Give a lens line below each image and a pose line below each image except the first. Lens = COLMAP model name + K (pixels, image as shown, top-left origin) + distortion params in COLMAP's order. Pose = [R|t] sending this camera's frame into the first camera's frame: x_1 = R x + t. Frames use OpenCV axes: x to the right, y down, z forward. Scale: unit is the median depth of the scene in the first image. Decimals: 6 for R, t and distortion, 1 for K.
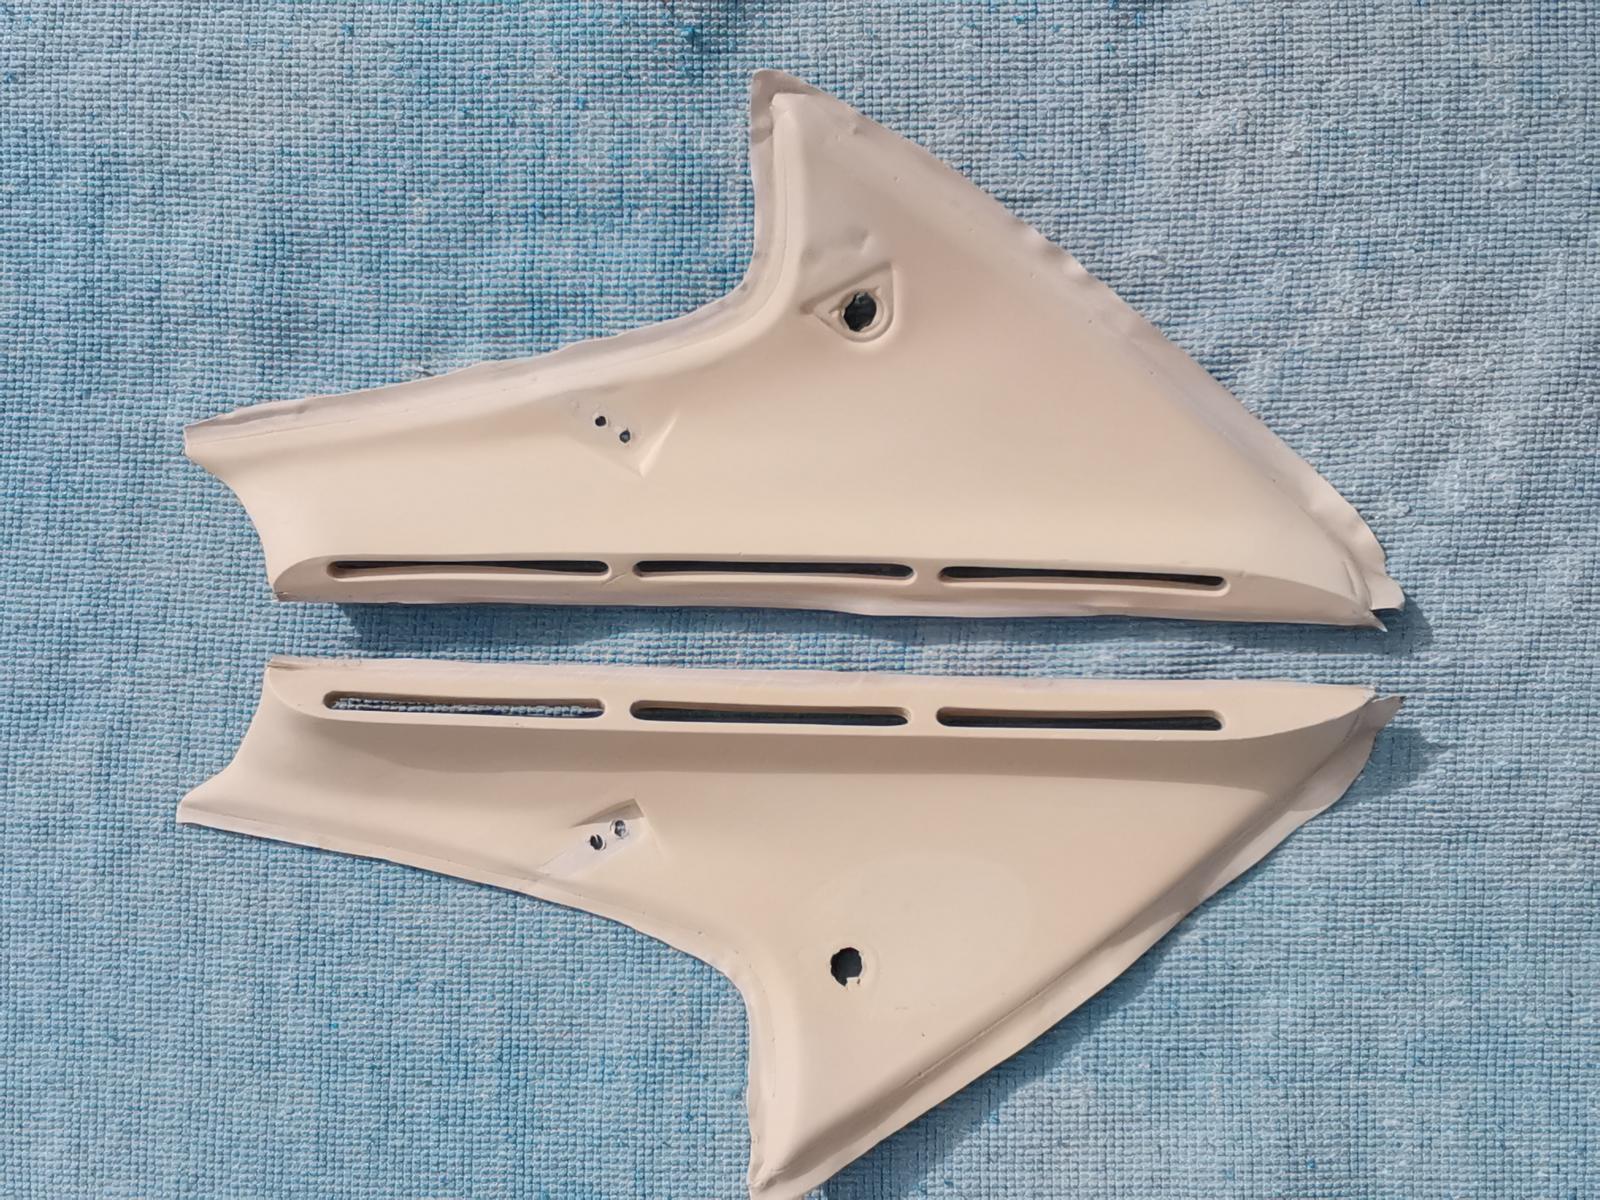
lens RADIAL K [[1916.4, 0, 693.2], [0, 1916.4, 674.1], [0, 0, 1]] dist [0.048770, -0.063985]
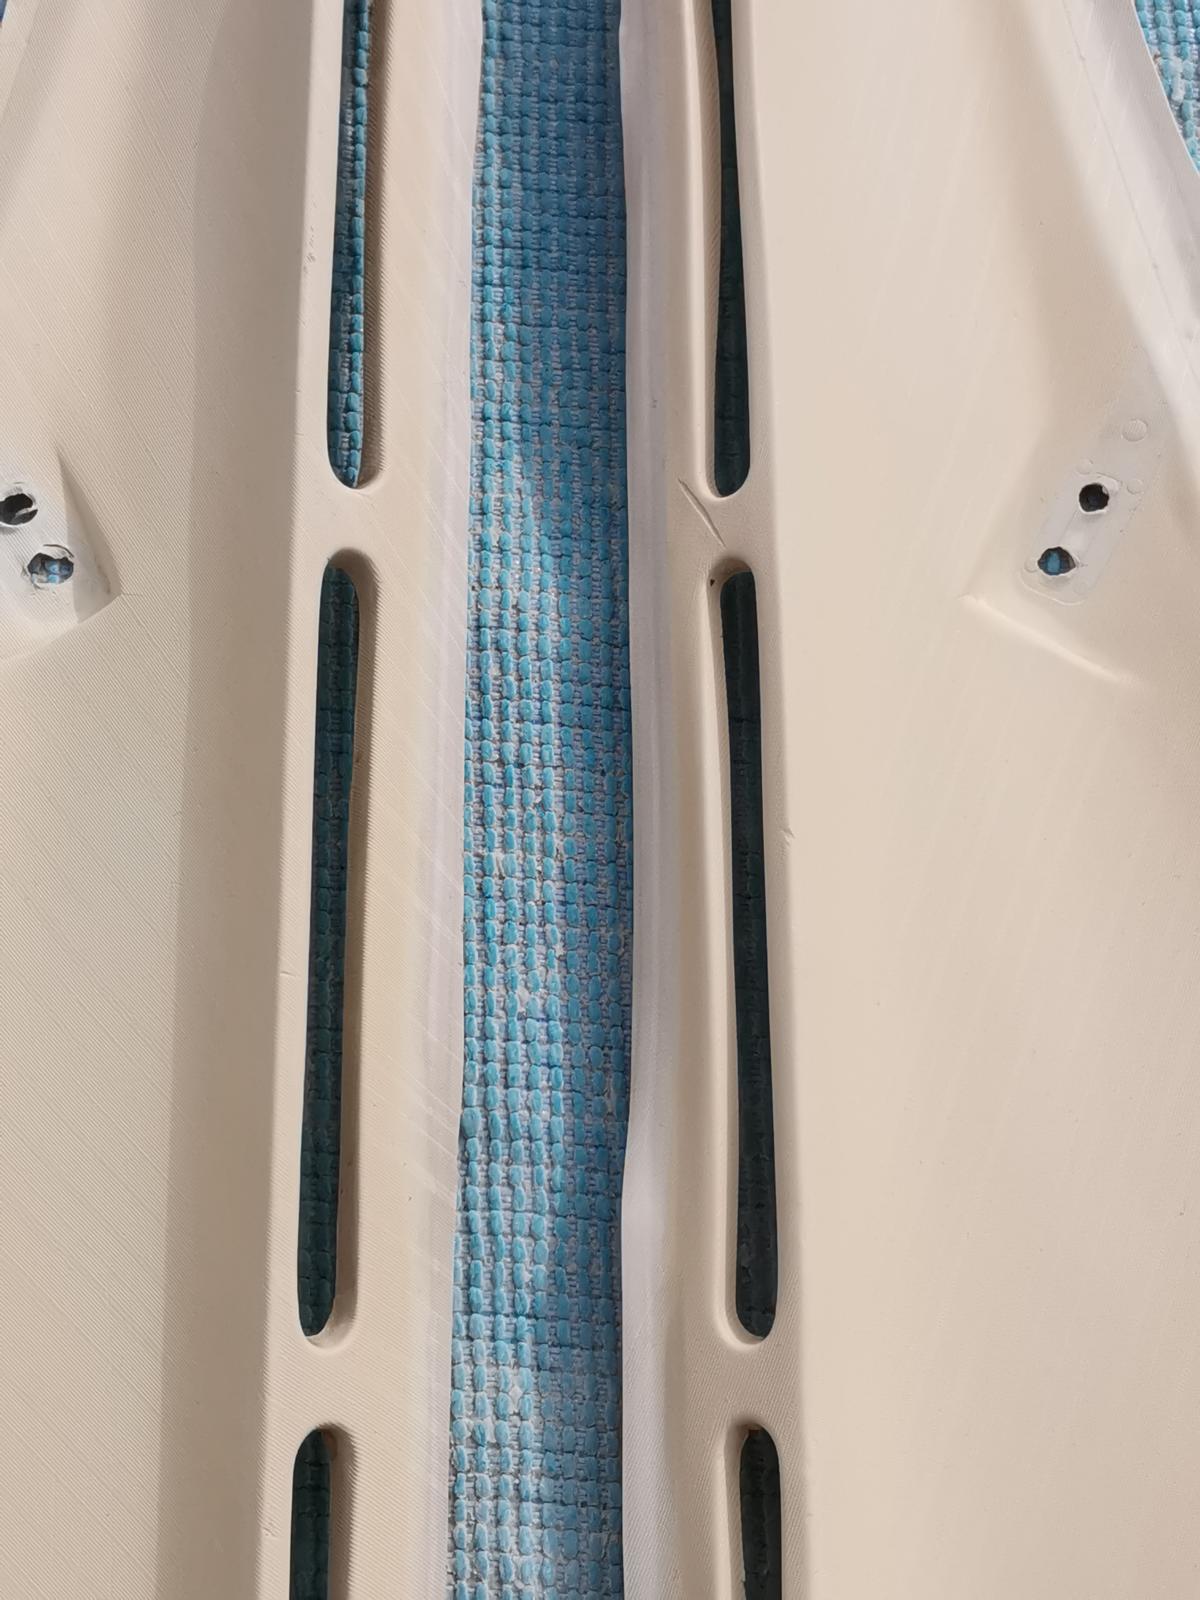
lens RADIAL K [[1661.8, 0, 574.9], [0, 1661.8, 798.9], [0, 0, 1]] dist [0.085403, -0.184275]
pose [[0.021028, 0.988319, -0.150943, 0.062187], [-0.998750, 0.013917, -0.048013, -0.008700], [-0.045351, 0.151764, 0.987376, 0.672842]]
